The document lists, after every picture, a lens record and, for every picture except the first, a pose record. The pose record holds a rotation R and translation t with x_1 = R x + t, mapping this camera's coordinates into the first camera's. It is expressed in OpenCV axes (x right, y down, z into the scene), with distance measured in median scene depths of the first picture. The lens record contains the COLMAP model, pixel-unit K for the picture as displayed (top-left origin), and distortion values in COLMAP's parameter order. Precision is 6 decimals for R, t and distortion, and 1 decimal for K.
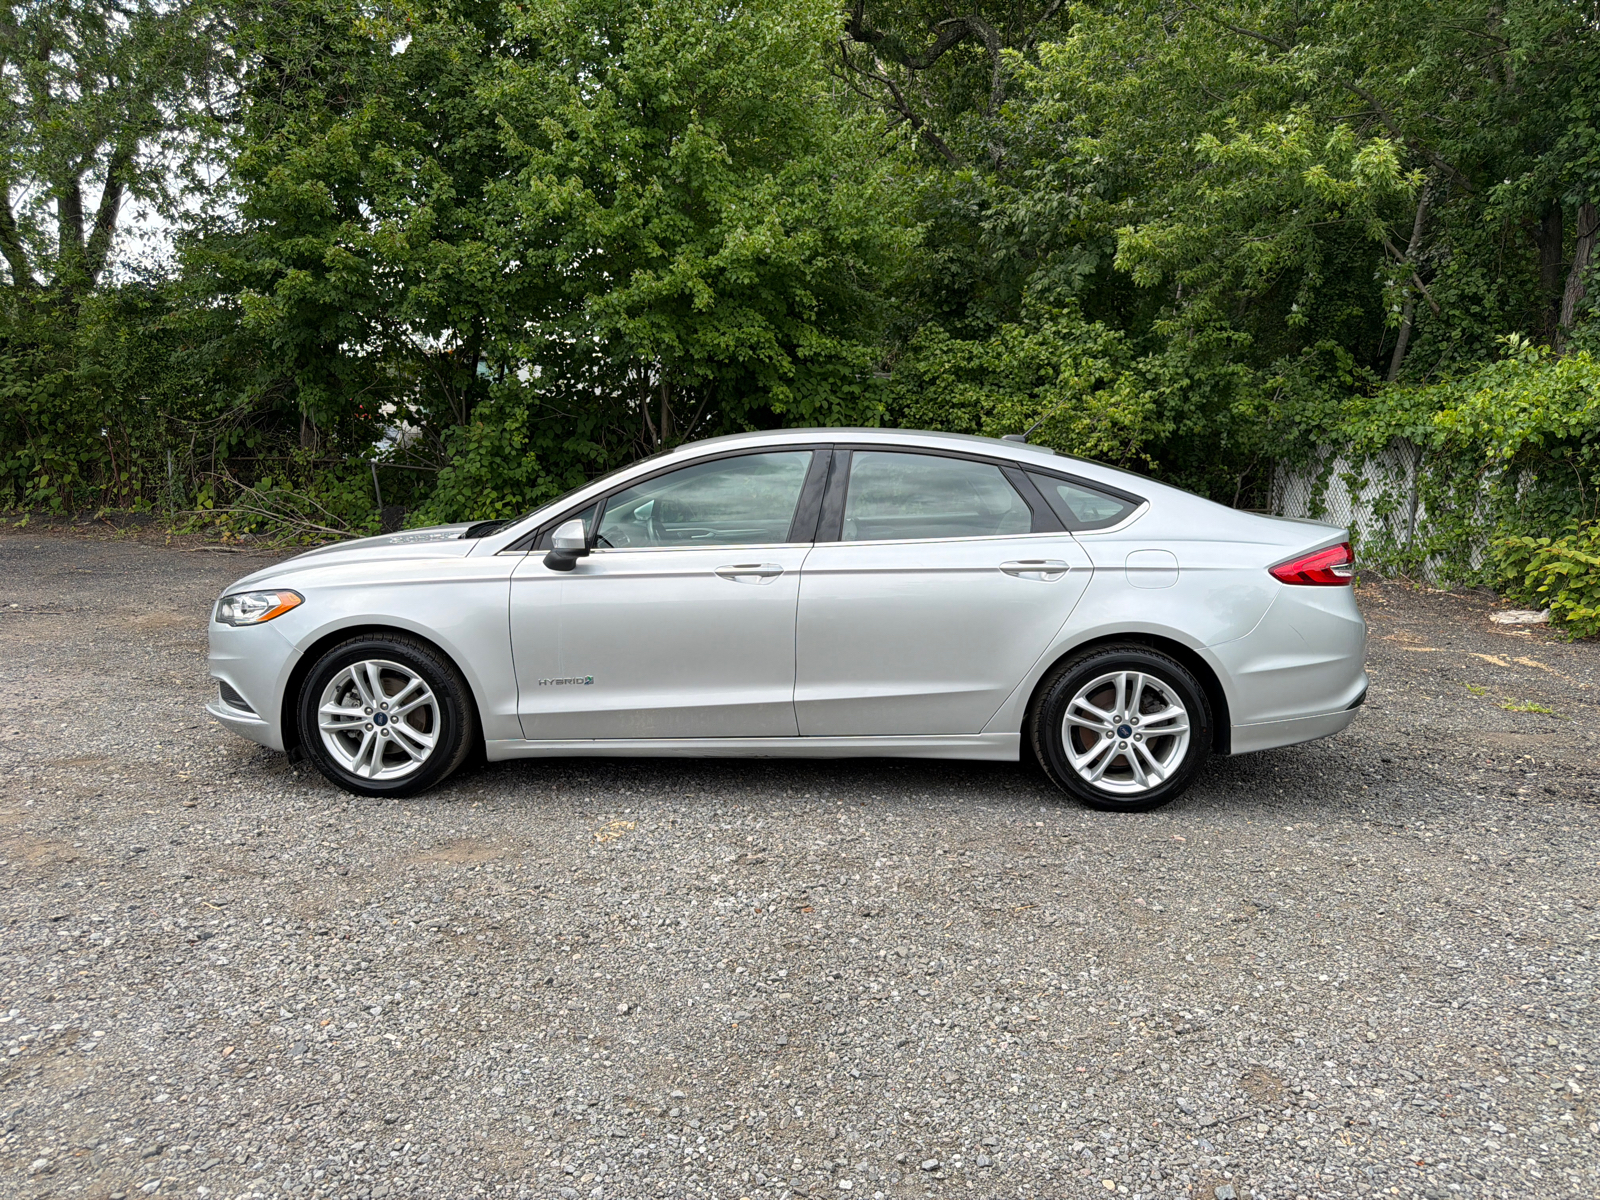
lens RADIAL K [[1198.7, 0, 800.0], [0, 1198.7, 600.0], [0, 0, 1]] dist [0.205507, -0.394538]
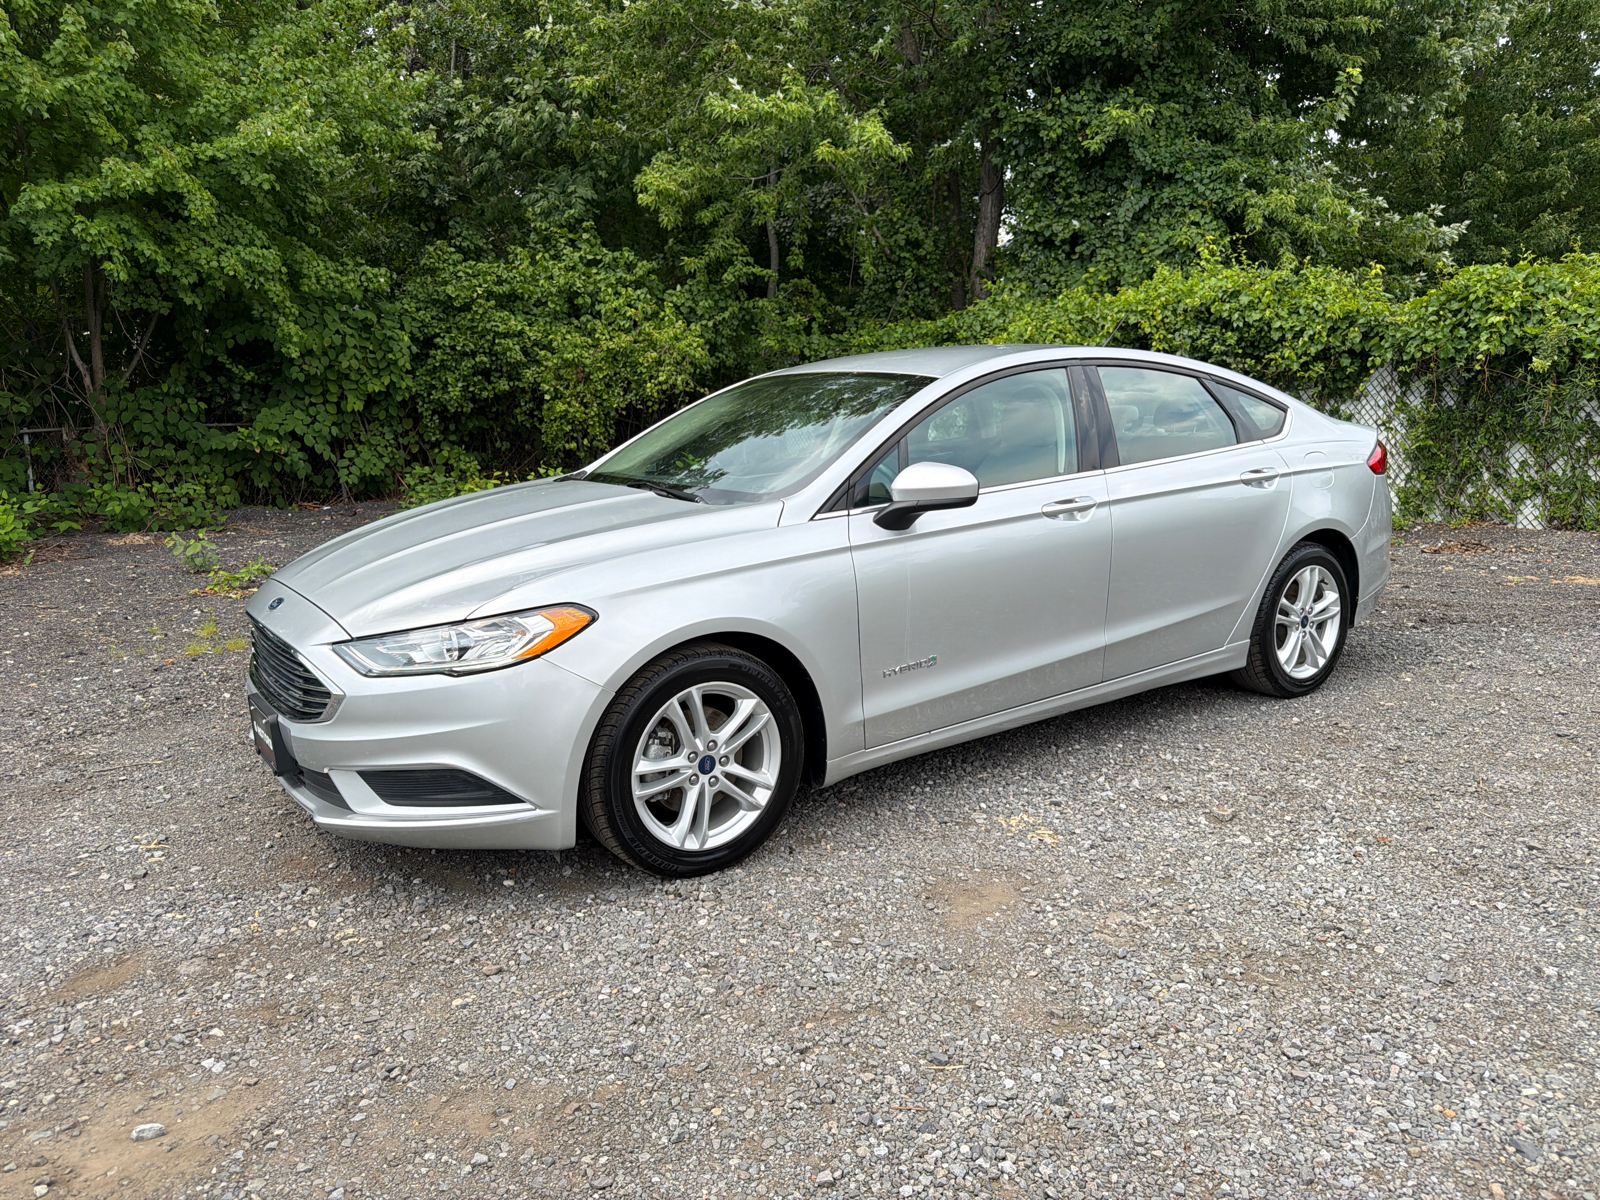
lens RADIAL K [[1198.7, 0, 800.0], [0, 1198.7, 600.0], [0, 0, 1]] dist [0.205507, -0.394538]
pose [[0.771934, -0.138622, 0.620405, -0.723203], [0.109851, 0.990341, 0.084599, -0.051258], [-0.626140, 0.002847, 0.779705, 0.416990]]
